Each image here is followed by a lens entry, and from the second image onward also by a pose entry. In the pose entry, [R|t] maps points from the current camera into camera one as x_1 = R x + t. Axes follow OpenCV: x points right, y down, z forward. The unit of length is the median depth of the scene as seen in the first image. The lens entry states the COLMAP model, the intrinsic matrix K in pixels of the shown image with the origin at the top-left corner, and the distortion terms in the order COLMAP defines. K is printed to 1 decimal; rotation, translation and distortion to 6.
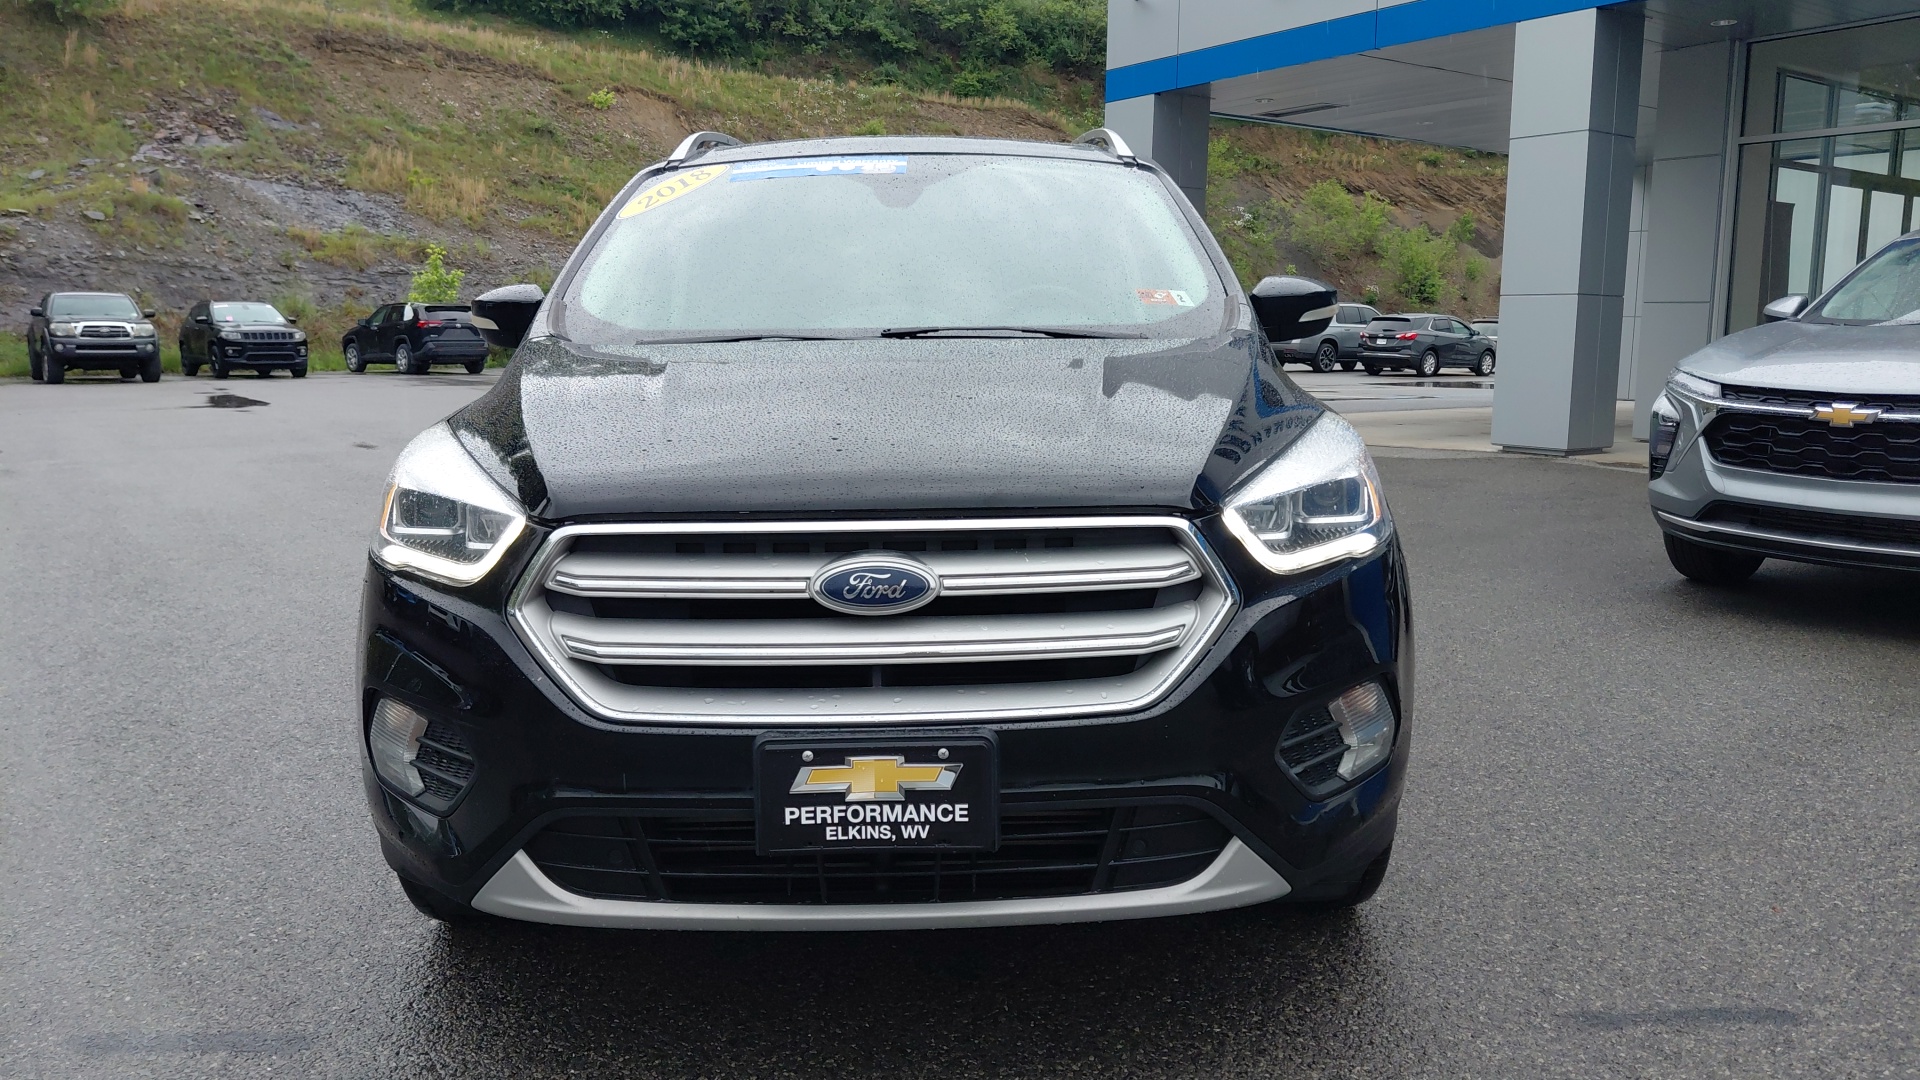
lens RADIAL K [[1434.8, 0, 960.0], [0, 1434.8, 540.0], [0, 0, 1]] dist [-0.038500, -0.007839]
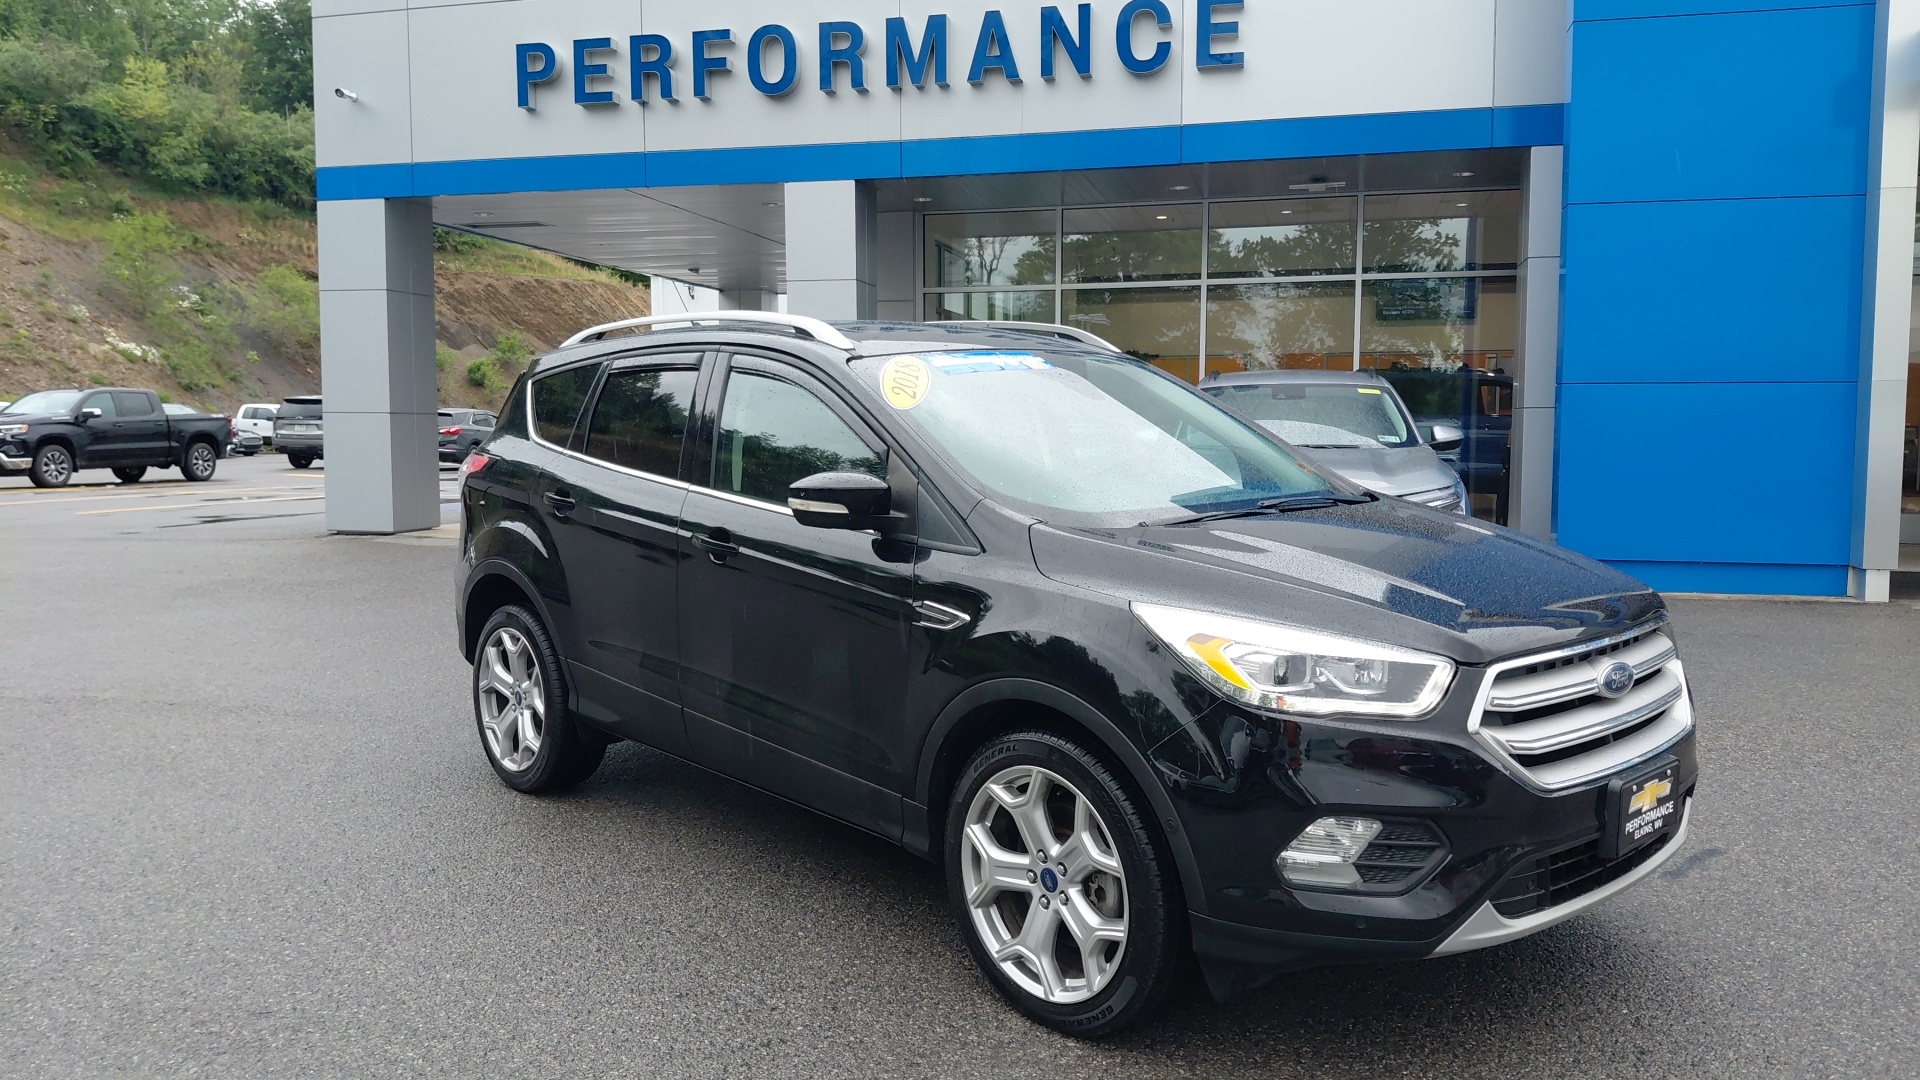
lens RADIAL K [[1409.7, 0, 955.2], [0, 1409.7, 512.8], [0, 0, 1]] dist [0.084015, -0.152621]
pose [[0.740771, -0.045002, 0.670249, -0.102223], [0.096390, 0.994549, -0.039756, -0.009888], [-0.664807, 0.094055, 0.741071, 0.017106]]
